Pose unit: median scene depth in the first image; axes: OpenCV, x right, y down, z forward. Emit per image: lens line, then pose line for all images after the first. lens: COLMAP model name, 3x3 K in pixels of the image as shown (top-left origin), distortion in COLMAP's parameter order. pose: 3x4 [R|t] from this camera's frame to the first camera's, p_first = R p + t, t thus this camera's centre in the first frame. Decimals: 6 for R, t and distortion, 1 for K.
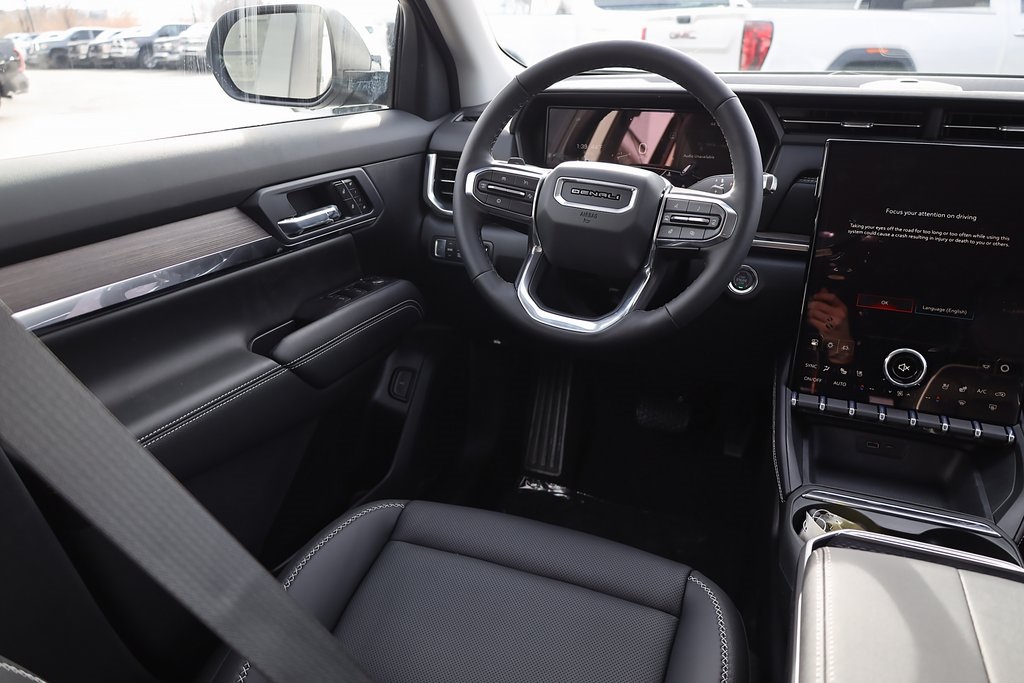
lens RADIAL K [[721.5, 0, 512.0], [0, 721.5, 341.5], [0, 0, 1]] dist [0.002206, 0.000069]
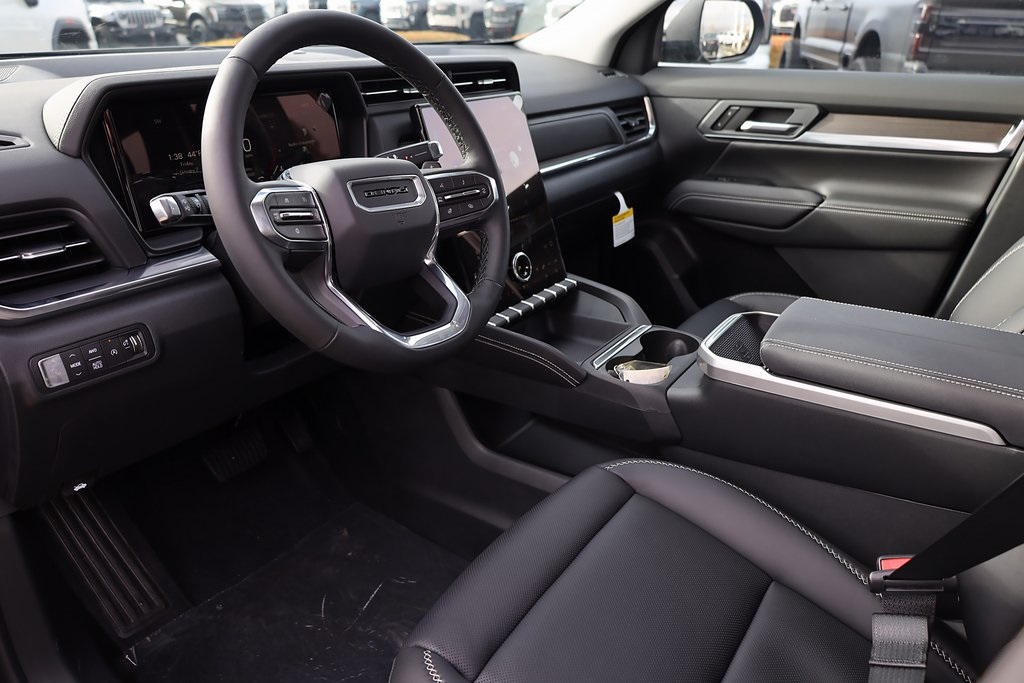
lens RADIAL K [[731.7, 0, 514.1], [0, 731.7, 309.1], [0, 0, 1]] dist [-0.044700, -0.000583]
pose [[0.253438, -0.358000, 0.898668, -0.668533], [0.351707, 0.899523, 0.259154, -0.239832], [-0.901150, 0.250388, 0.353884, 0.562445]]
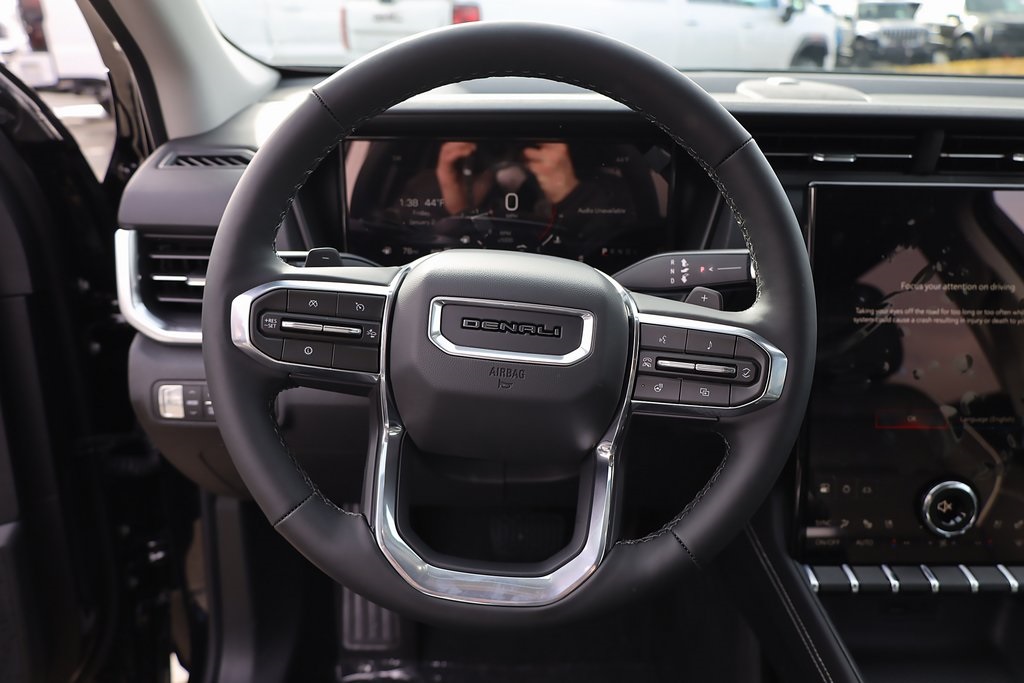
lens RADIAL K [[684.8, 0, 516.2], [0, 684.8, 303.0], [0, 0, 1]] dist [0.032766, -0.000612]
pose [[0.927541, -0.123283, 0.352803, -0.049453], [0.124332, 0.992043, 0.019781, -0.223179], [-0.352435, 0.025516, 0.935489, 0.519335]]
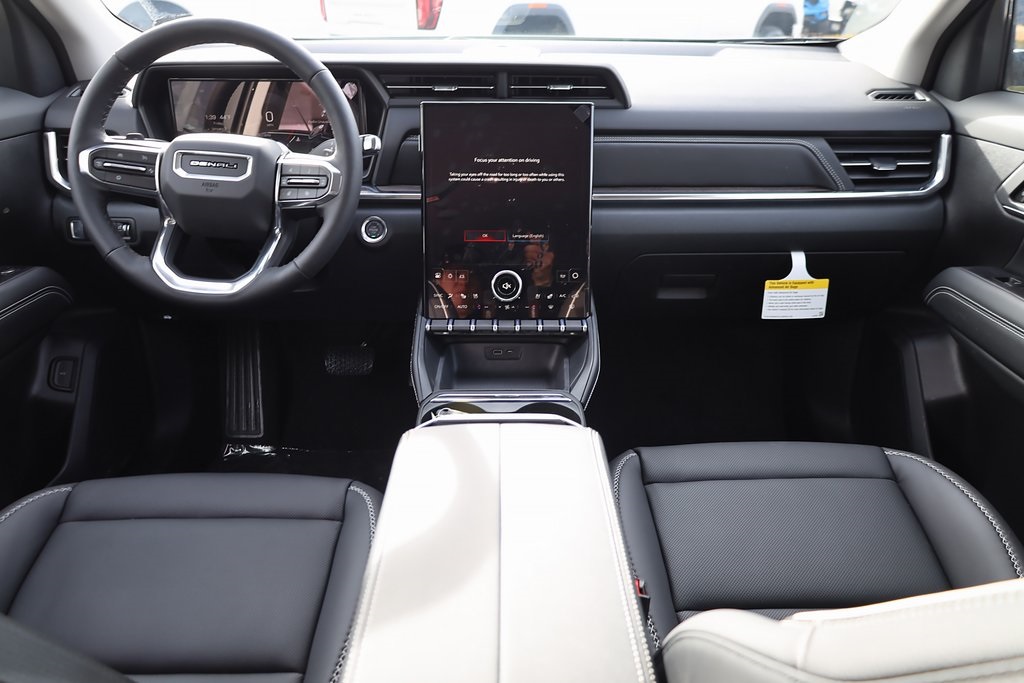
lens RADIAL K [[721.5, 0, 512.0], [0, 721.5, 341.5], [0, 0, 1]] dist [0.002206, 0.000069]
pose [[0.923504, -0.161957, 0.347722, 0.105187], [0.141179, 0.986374, 0.084467, 0.026735], [-0.356664, -0.028914, 0.933785, -0.164501]]
